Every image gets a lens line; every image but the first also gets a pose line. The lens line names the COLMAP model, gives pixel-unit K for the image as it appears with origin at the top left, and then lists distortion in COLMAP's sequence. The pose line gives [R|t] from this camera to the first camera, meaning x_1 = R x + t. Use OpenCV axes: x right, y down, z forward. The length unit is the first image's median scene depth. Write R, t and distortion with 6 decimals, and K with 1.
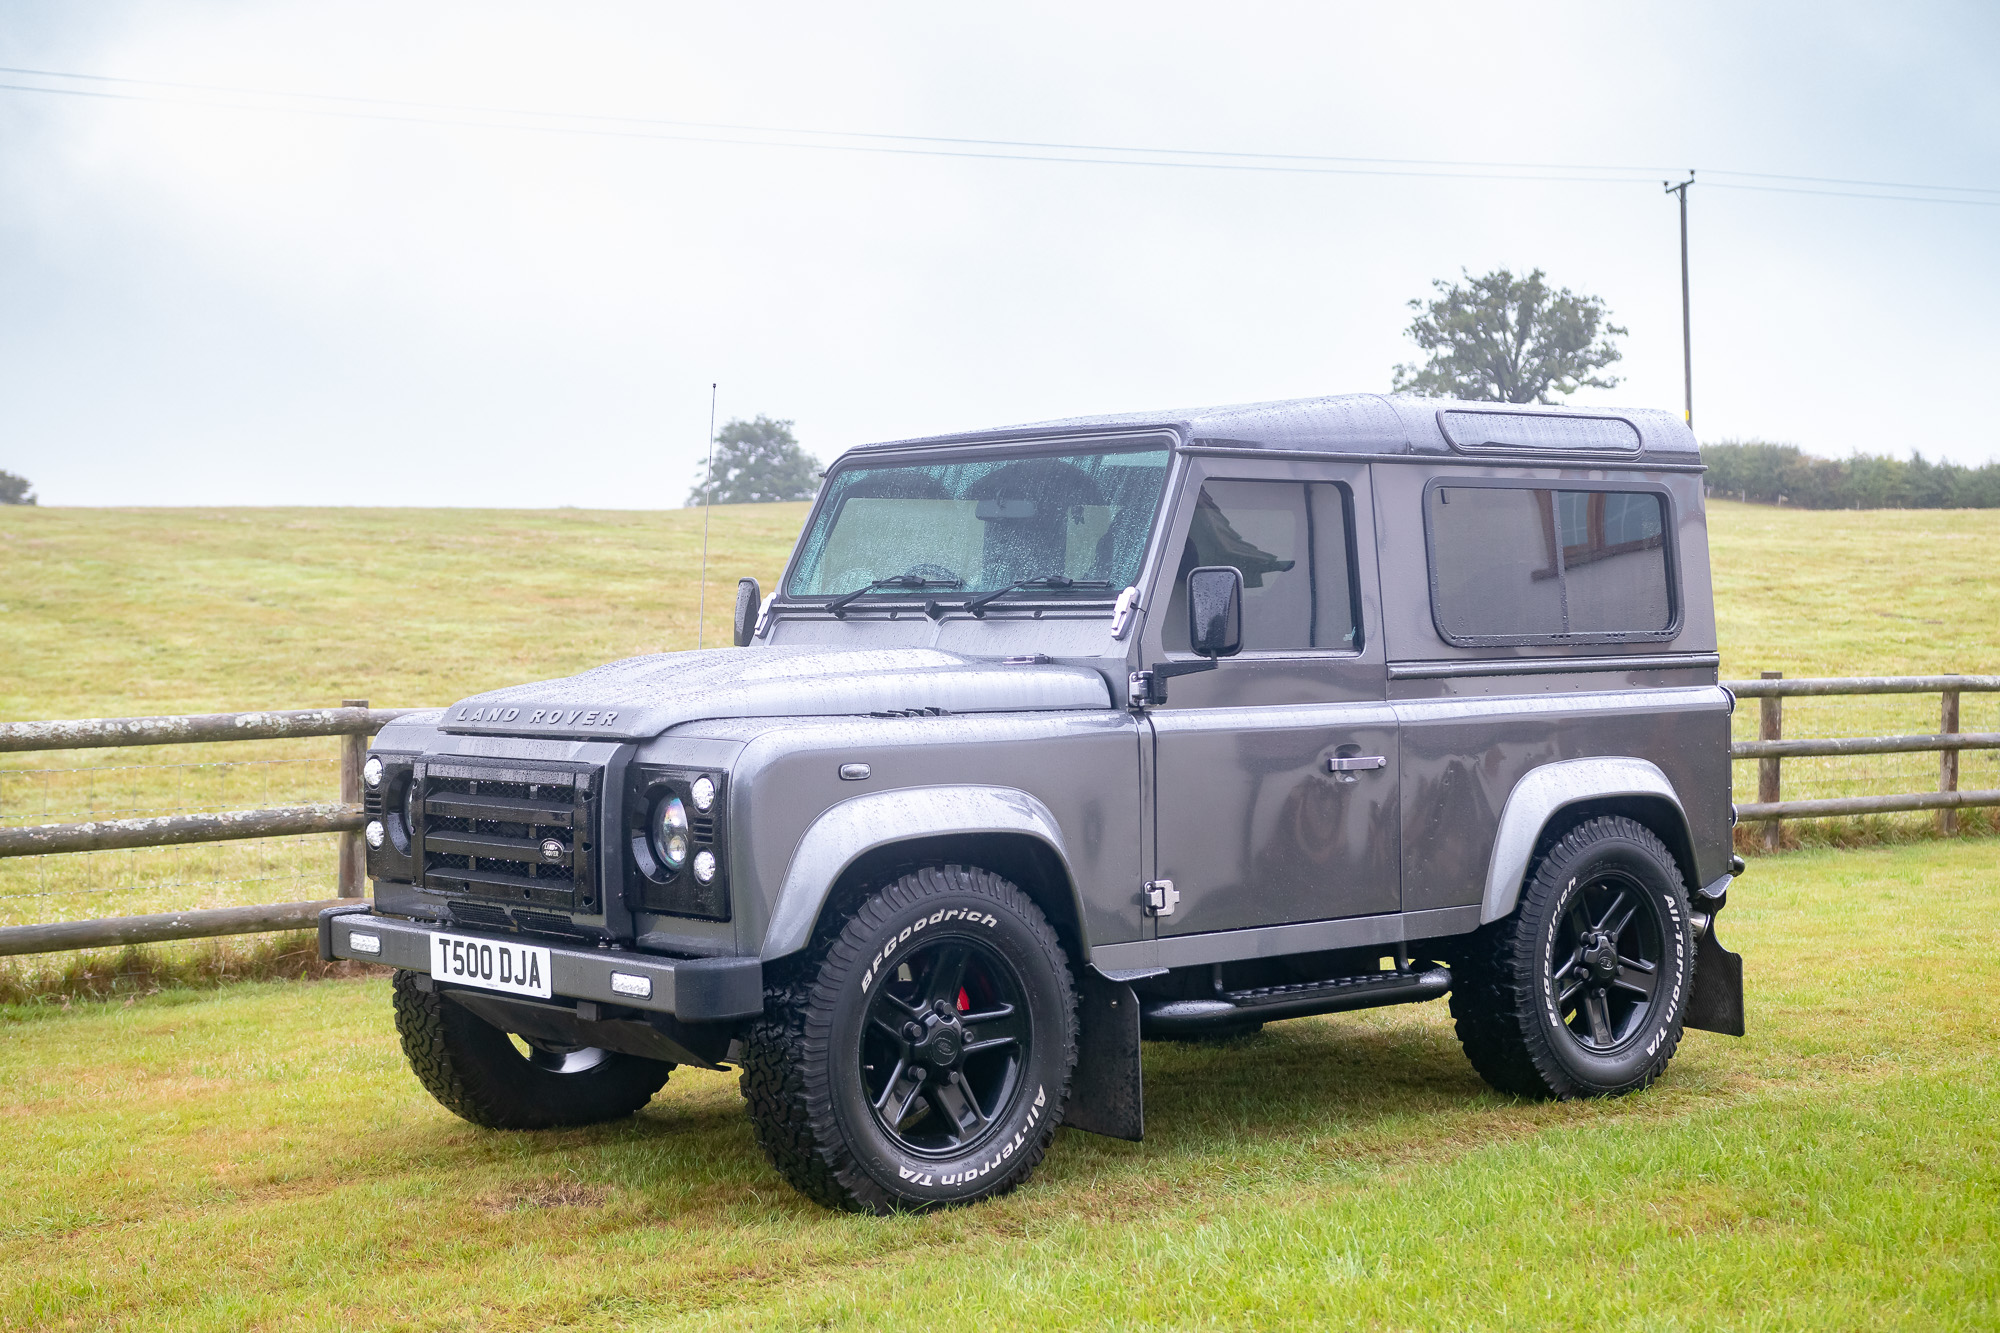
lens RADIAL K [[2950.6, 0, 1000.0], [0, 2950.6, 666.5], [0, 0, 1]] dist [0.088141, 0.075978]
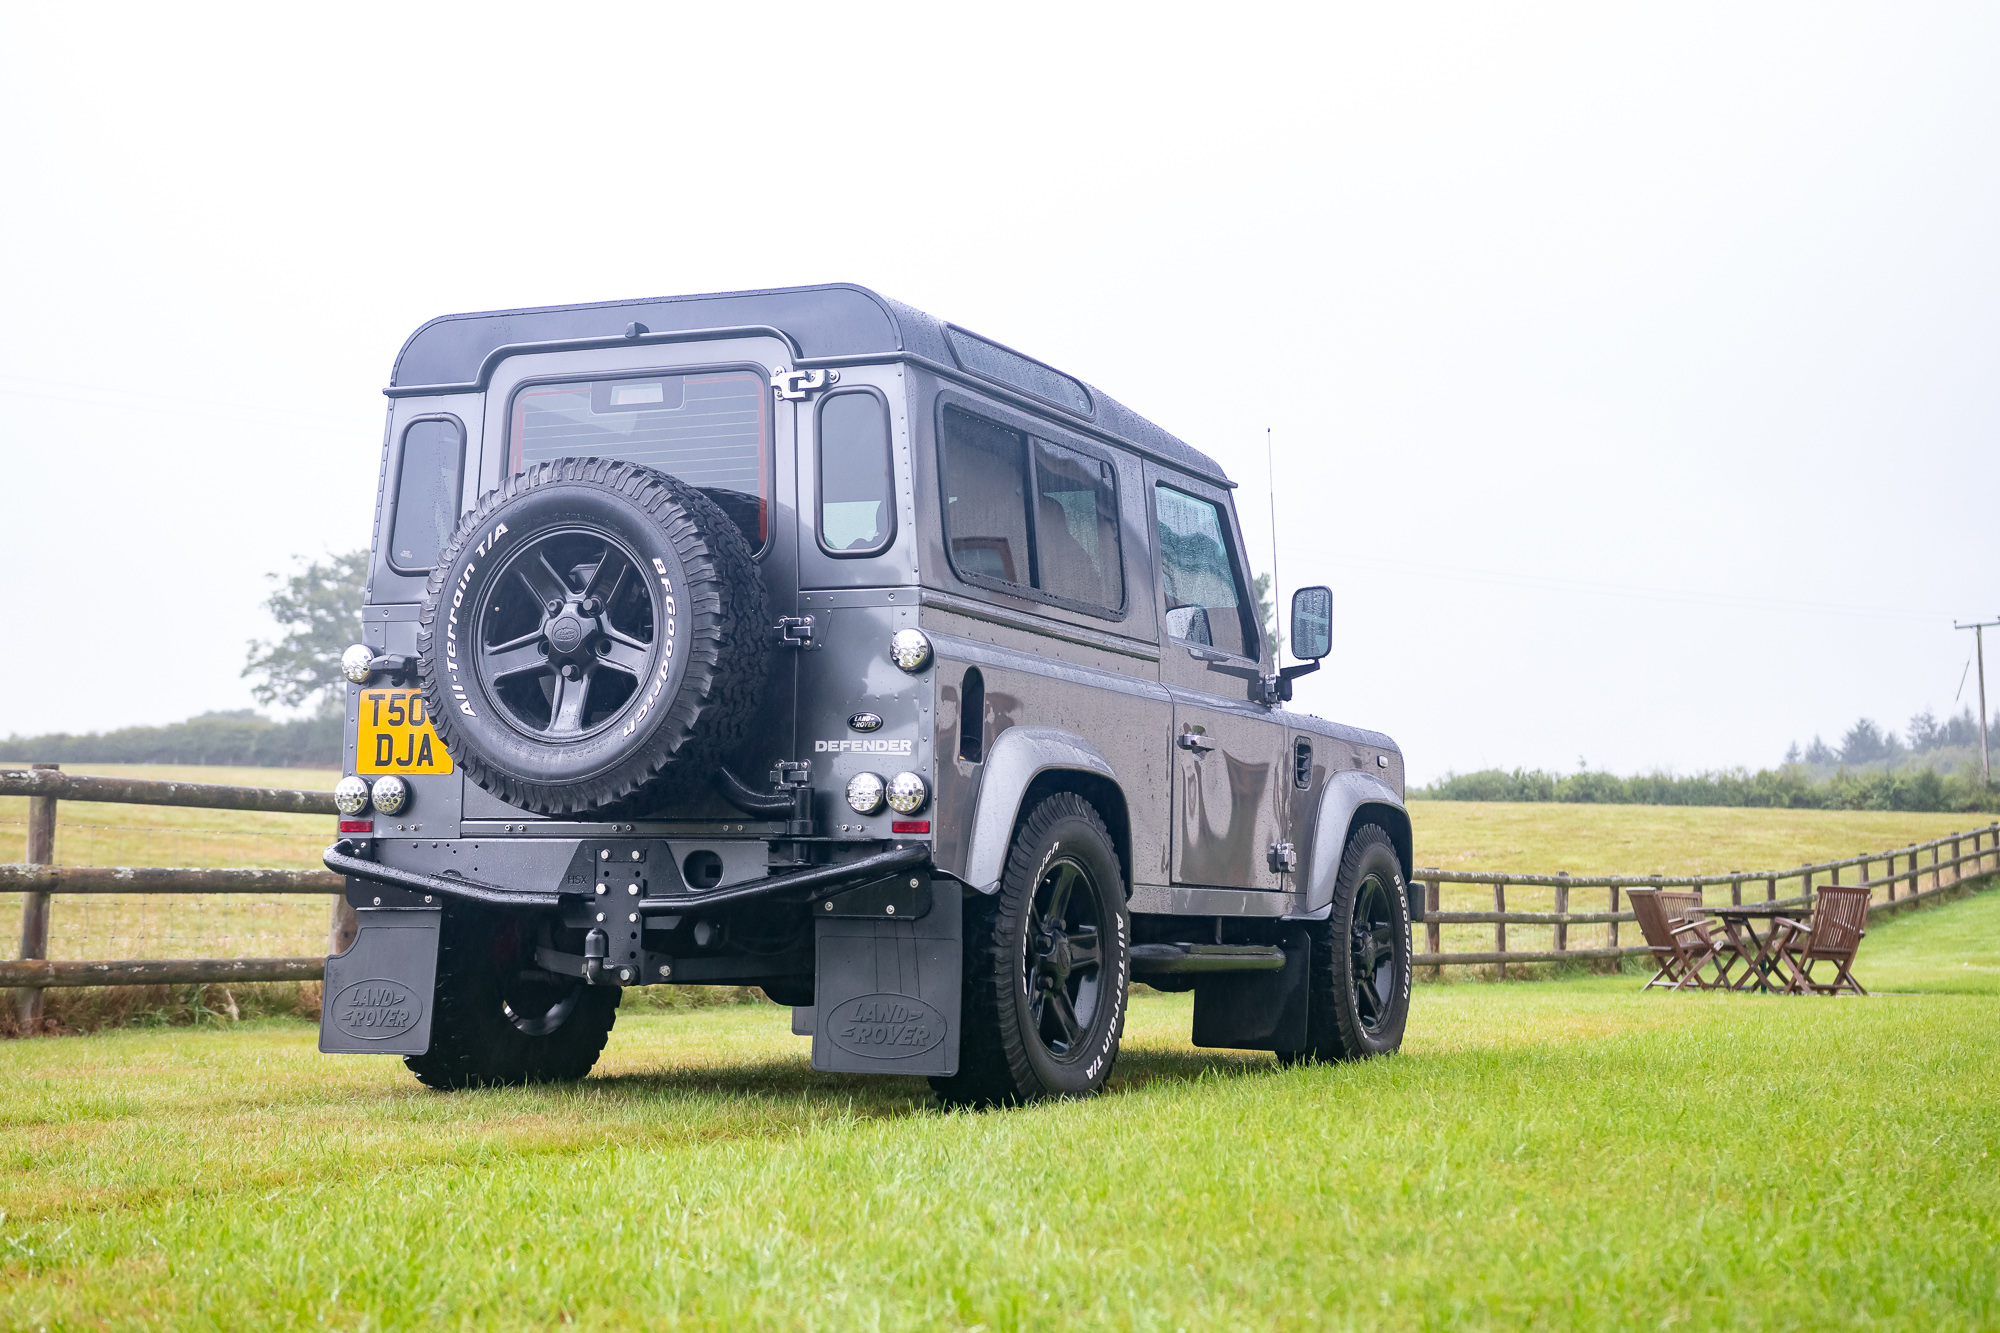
lens RADIAL K [[3109.8, 0, 1000.0], [0, 3109.8, 666.5], [0, 0, 1]] dist [0.072367, 0.179396]
pose [[0.922525, 0.040439, 0.383813, -0.428200], [-0.001558, 0.994877, -0.101077, 0.111834], [-0.385934, 0.092649, 0.917862, -0.147984]]
